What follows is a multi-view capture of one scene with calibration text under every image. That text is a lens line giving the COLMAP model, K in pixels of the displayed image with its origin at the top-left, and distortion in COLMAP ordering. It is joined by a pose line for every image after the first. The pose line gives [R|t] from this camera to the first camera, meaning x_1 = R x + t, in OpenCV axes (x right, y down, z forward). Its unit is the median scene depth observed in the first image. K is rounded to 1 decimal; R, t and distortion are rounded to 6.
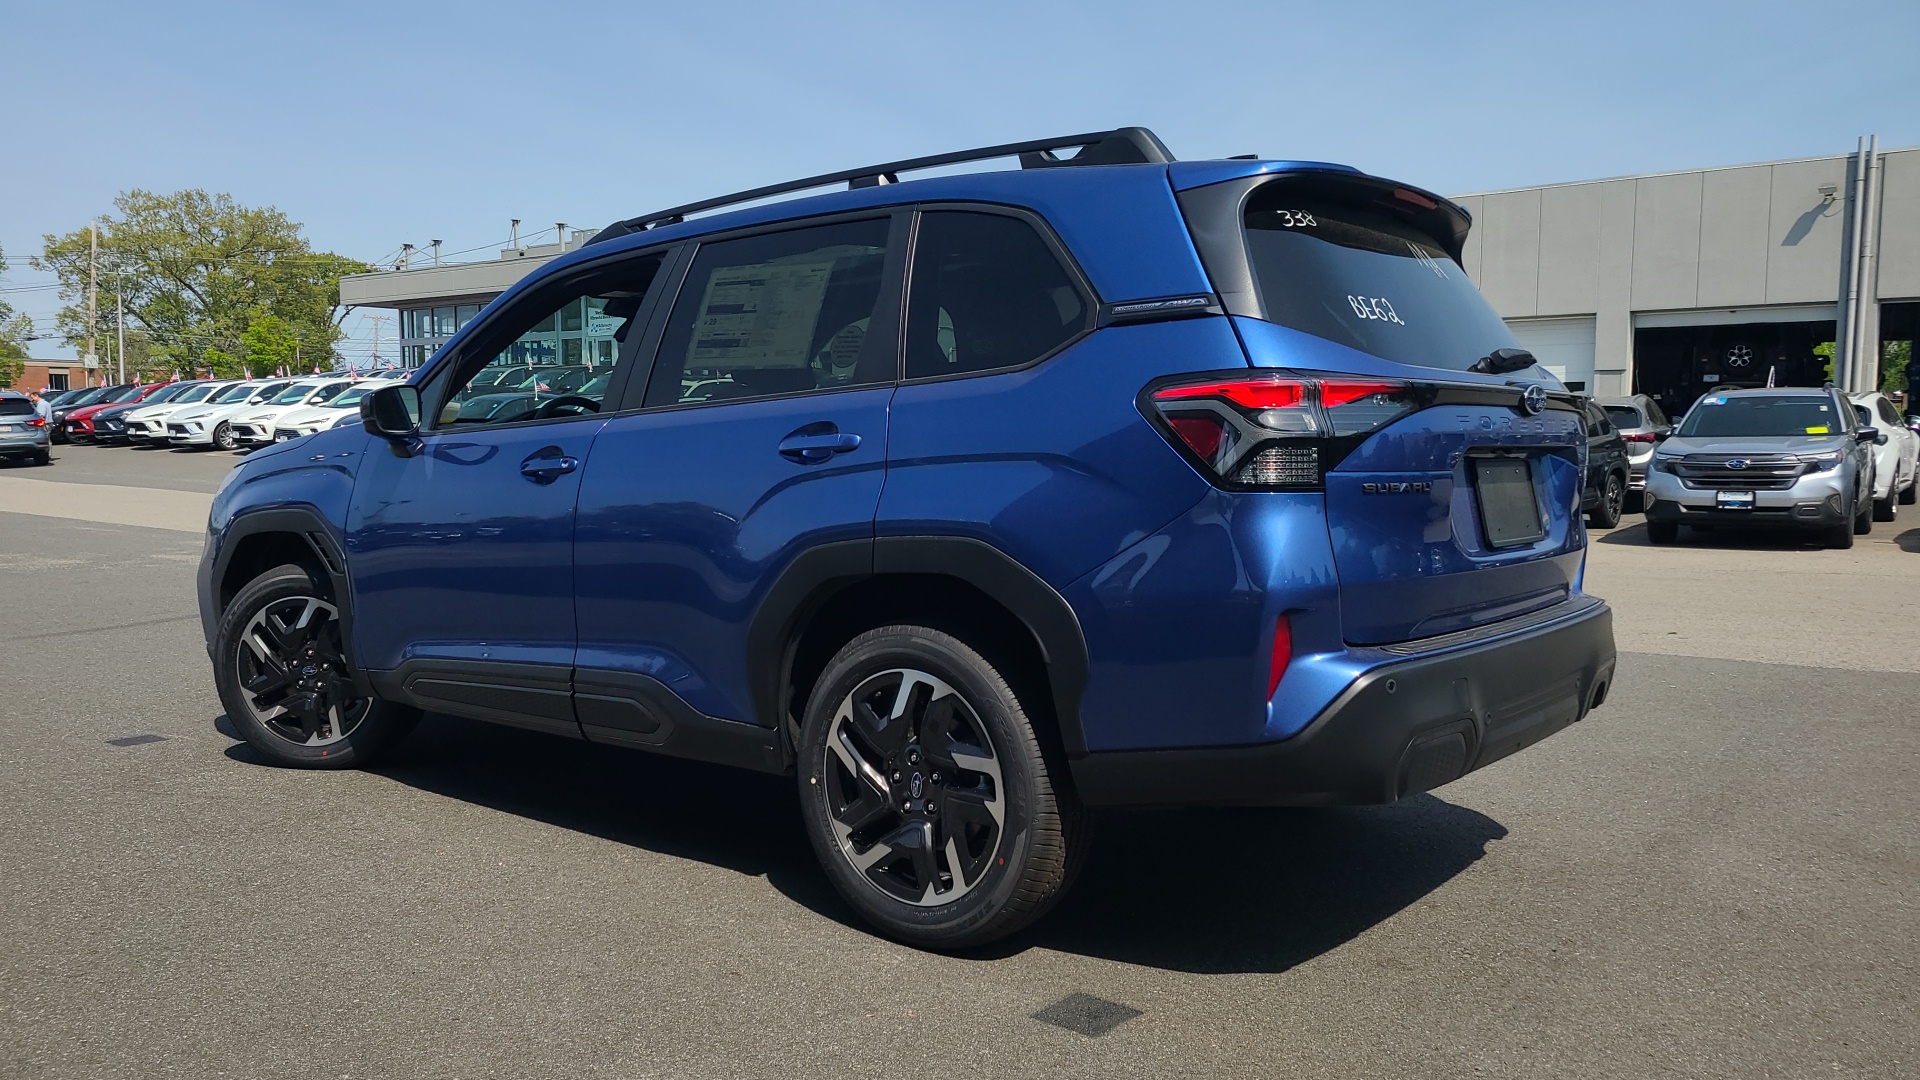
lens RADIAL K [[1475.8, 0, 912.6], [0, 1475.8, 563.4], [0, 0, 1]] dist [0.041062, -0.002950]
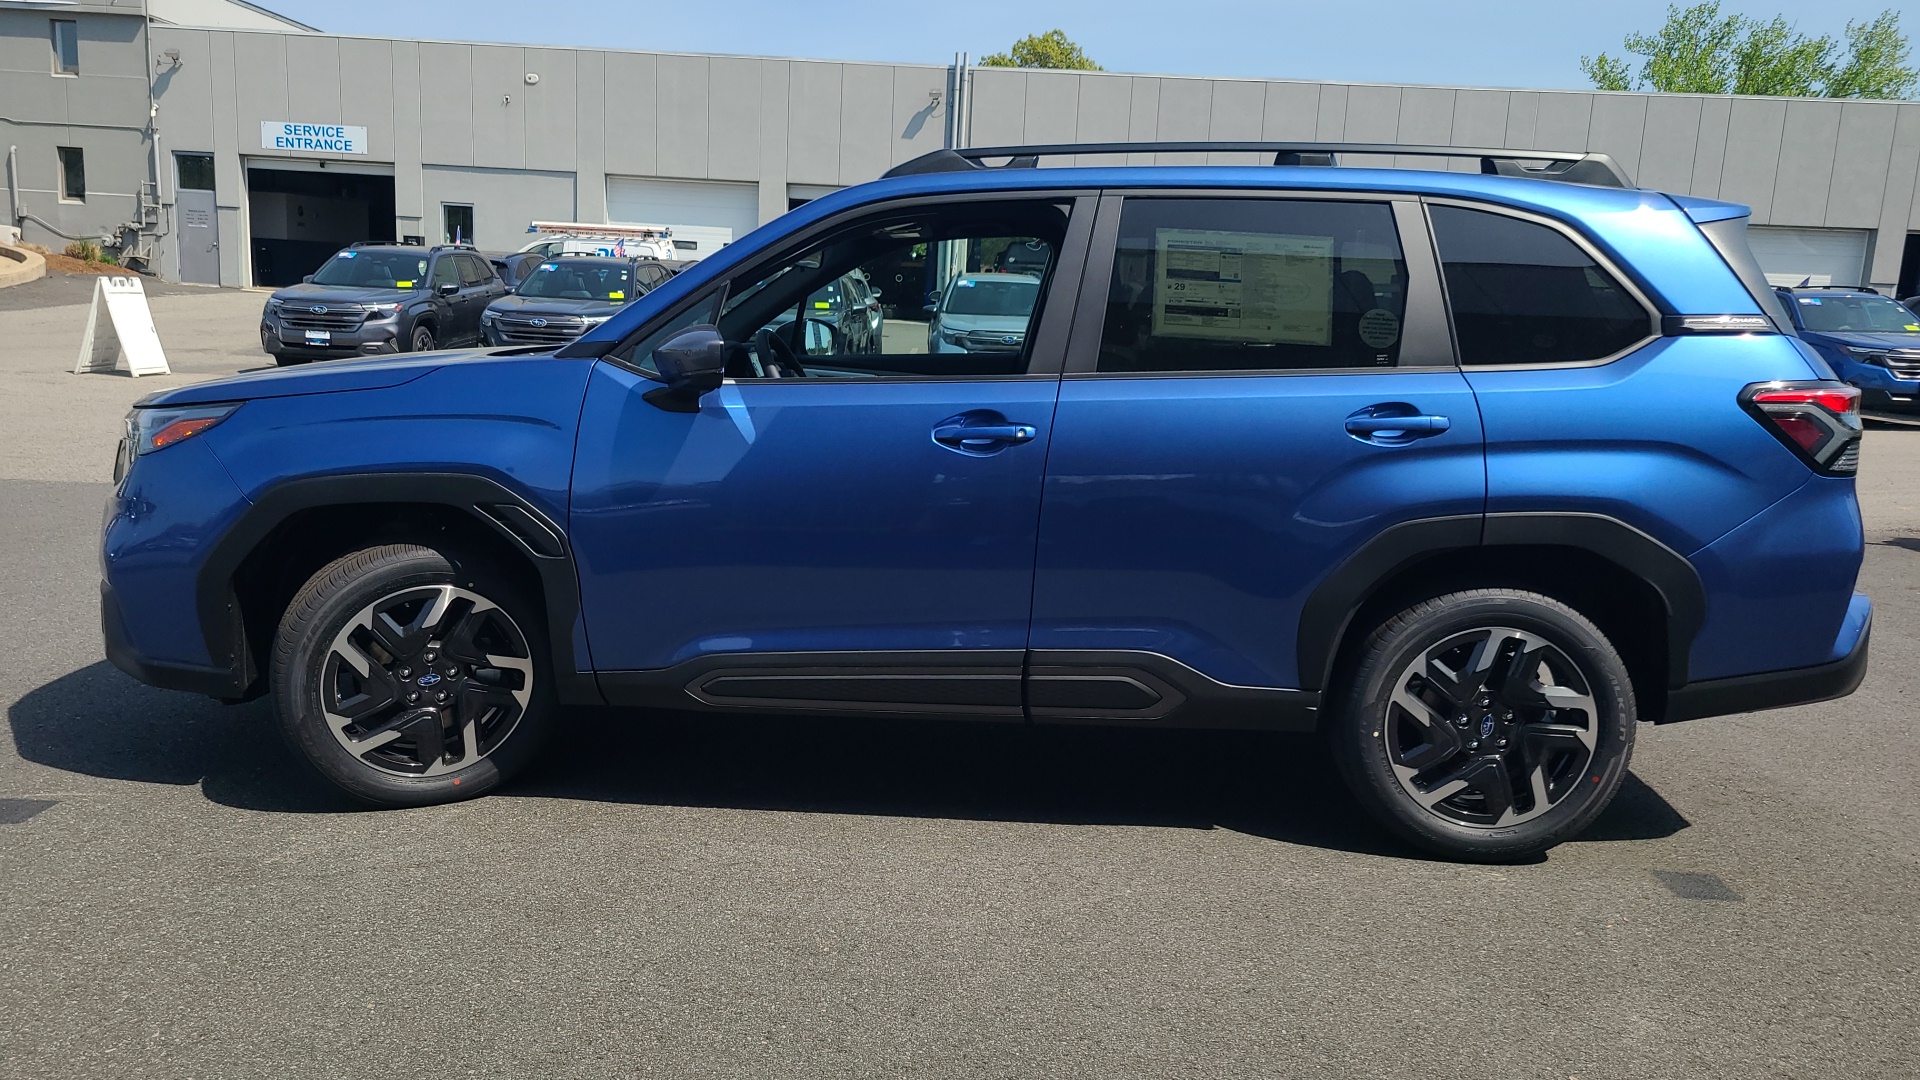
lens RADIAL K [[1475.8, 0, 961.8], [0, 1475.8, 551.8], [0, 0, 1]] dist [0.041062, -0.002950]
pose [[0.783810, -0.075418, 0.616404, -0.844627], [0.011899, 0.994240, 0.106515, -0.092475], [-0.620887, -0.076153, 0.780192, 0.303675]]
